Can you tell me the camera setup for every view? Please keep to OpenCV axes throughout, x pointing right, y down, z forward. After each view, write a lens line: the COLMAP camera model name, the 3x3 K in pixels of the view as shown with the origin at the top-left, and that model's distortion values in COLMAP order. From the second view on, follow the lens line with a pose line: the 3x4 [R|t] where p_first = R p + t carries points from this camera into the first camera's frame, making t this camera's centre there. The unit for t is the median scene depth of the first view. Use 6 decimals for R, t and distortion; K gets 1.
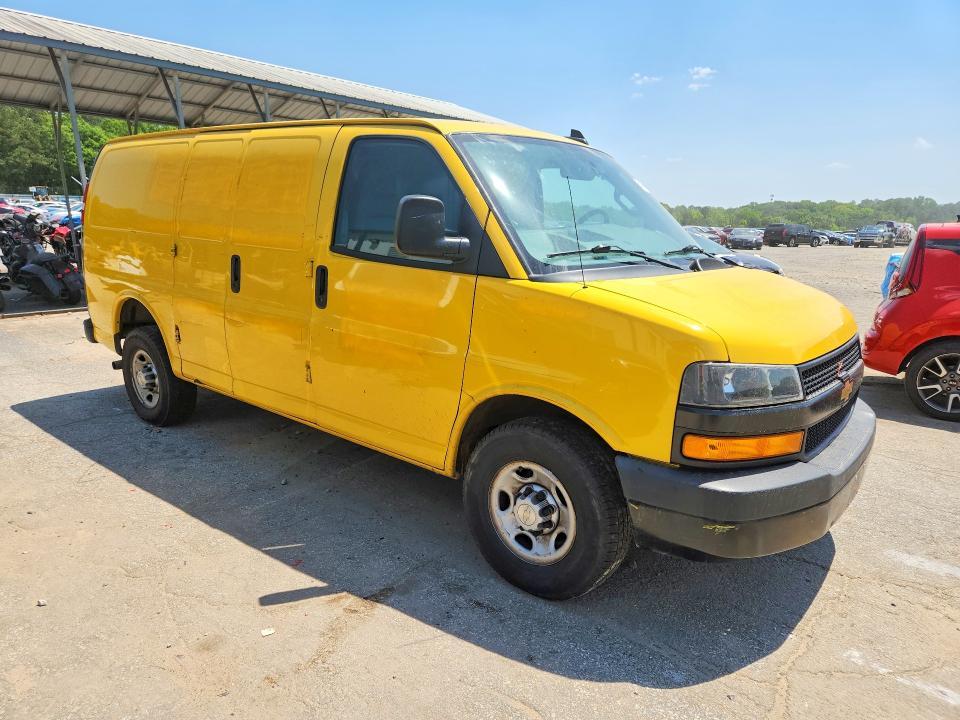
lens RADIAL K [[680.7, 0, 481.0], [0, 680.7, 353.1], [0, 0, 1]] dist [-0.000537, -0.000745]
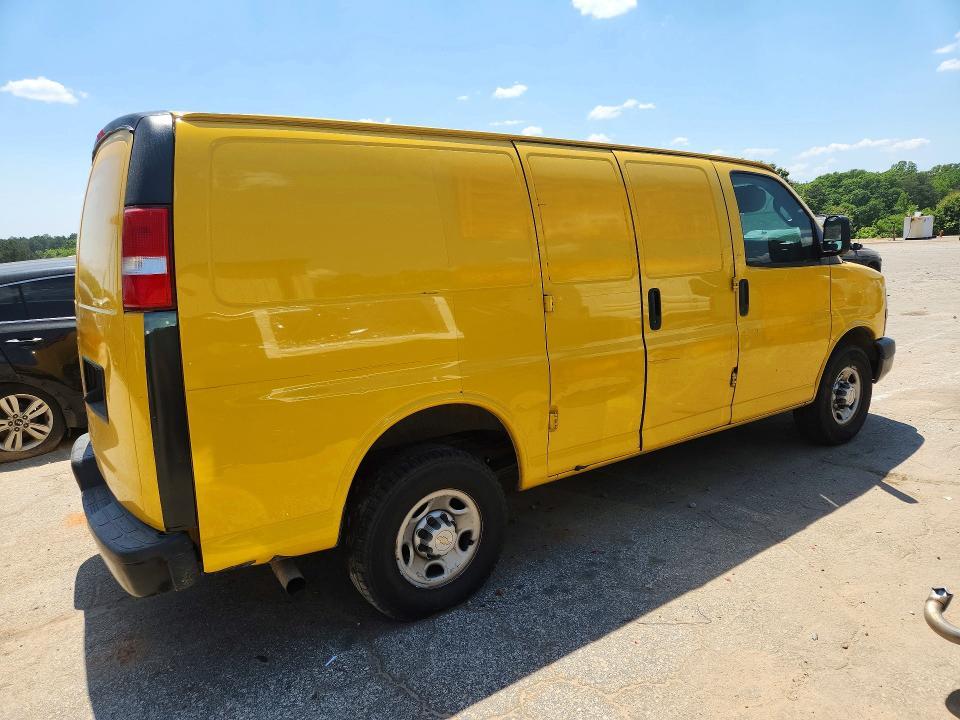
lens RADIAL K [[664.9, 0, 480.0], [0, 664.9, 360.0], [0, 0, 1]] dist [0.009853, 0.001773]
pose [[0.254901, -0.207536, 0.944433, -1.369892], [0.243797, 0.958937, 0.144923, -0.256242], [-0.935729, 0.193309, 0.295030, 1.051295]]
